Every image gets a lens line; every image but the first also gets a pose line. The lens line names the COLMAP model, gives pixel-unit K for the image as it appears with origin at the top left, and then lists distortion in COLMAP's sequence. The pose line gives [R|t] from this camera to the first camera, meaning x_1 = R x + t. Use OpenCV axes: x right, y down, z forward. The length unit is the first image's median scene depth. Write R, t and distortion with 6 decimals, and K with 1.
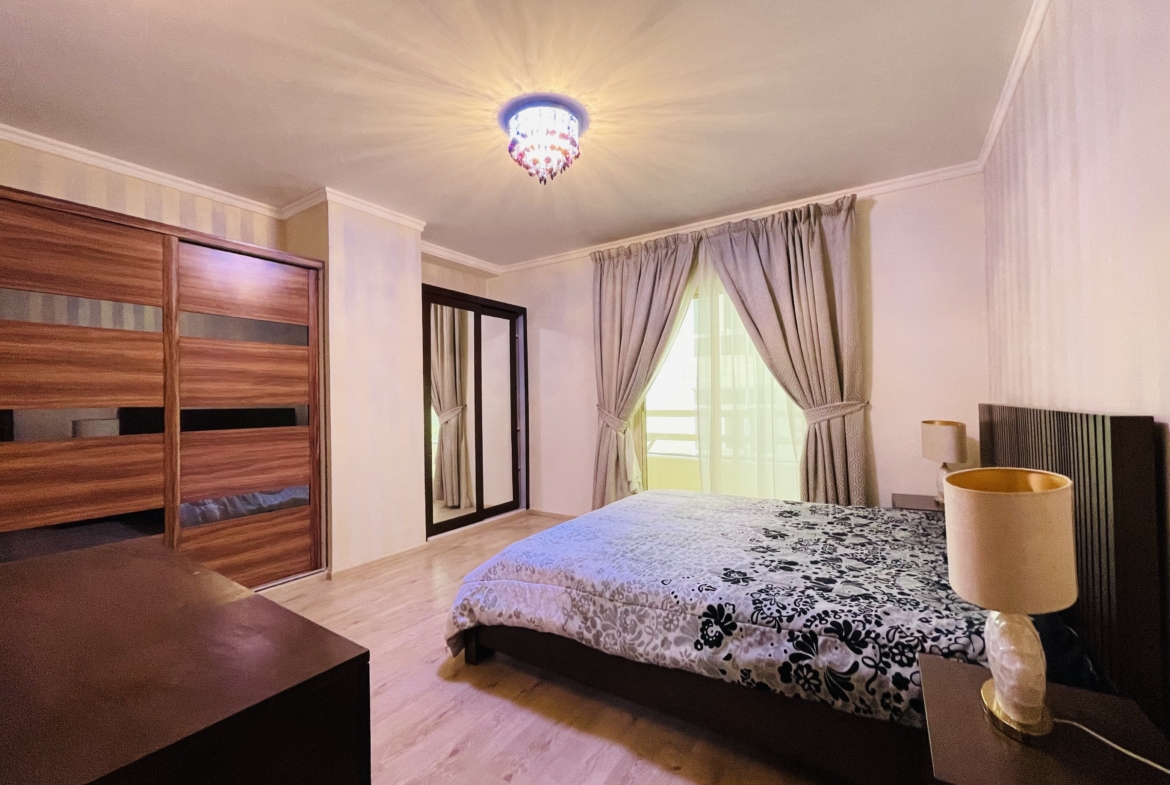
lens RADIAL K [[477.0, 0, 582.4], [0, 477.0, 387.3], [0, 0, 1]] dist [-0.001717, 0.000872]
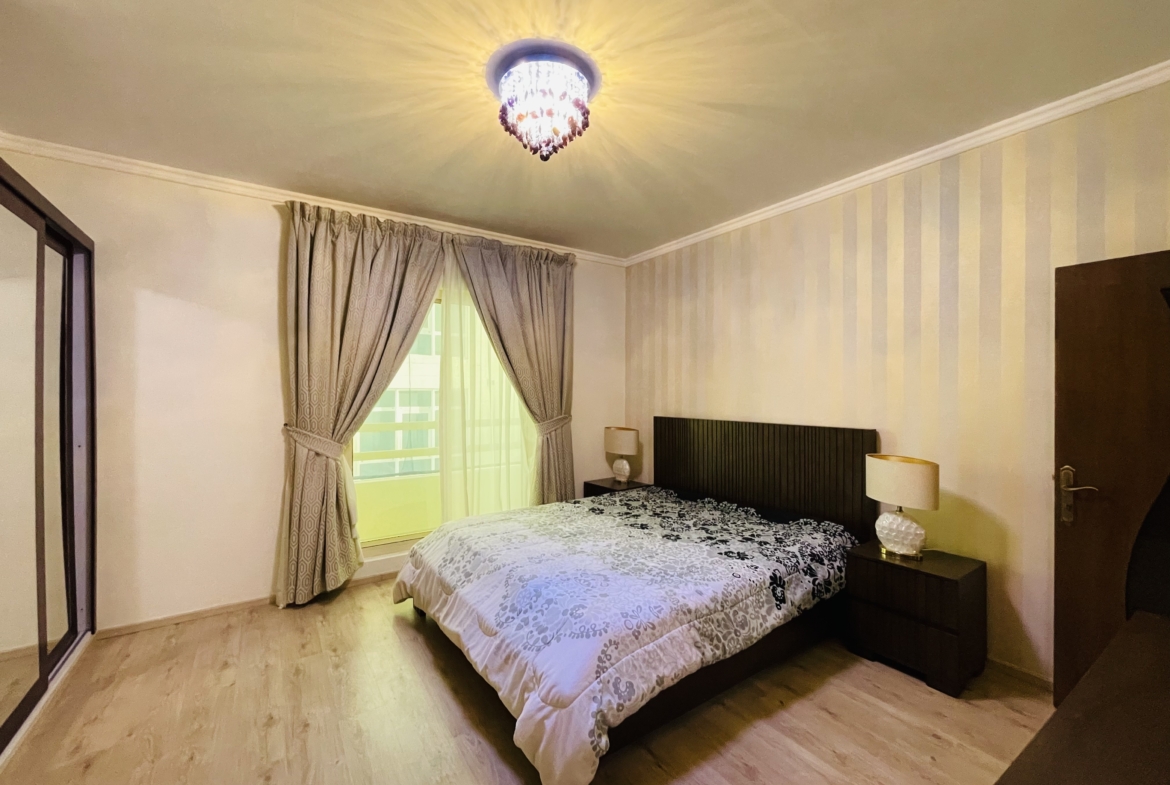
lens RADIAL K [[477.0, 0, 584.5], [0, 477.0, 390.6], [0, 0, 1]] dist [-0.001717, 0.000872]
pose [[0.384007, 0.014219, 0.923221, -1.100383], [-0.025607, 0.999661, -0.004745, -0.054907], [-0.922975, -0.021819, 0.384241, 0.878433]]
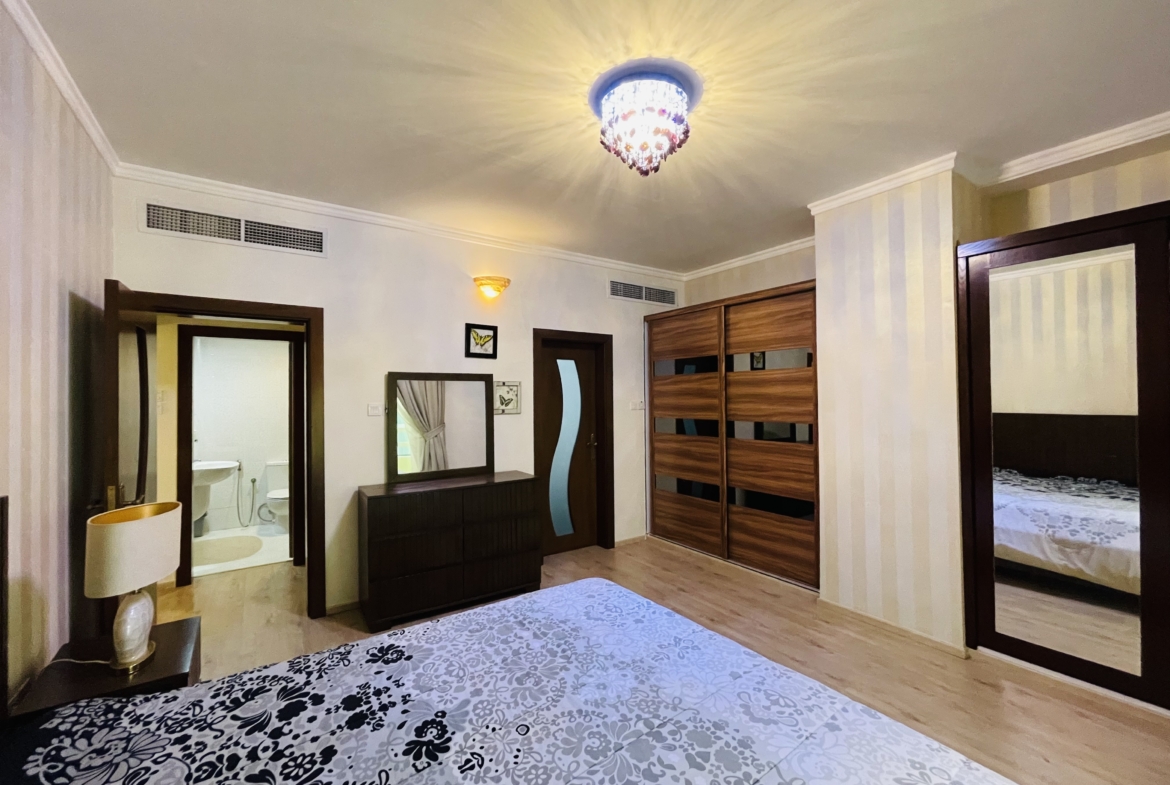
lens RADIAL K [[477.0, 0, 582.4], [0, 477.0, 396.1], [0, 0, 1]] dist [-0.001717, 0.000872]
pose [[-0.383570, 0.015605, -0.923380, 0.998047], [0.035629, 0.999363, 0.002089, -0.079056], [0.922824, -0.032098, -0.383881, 1.686083]]
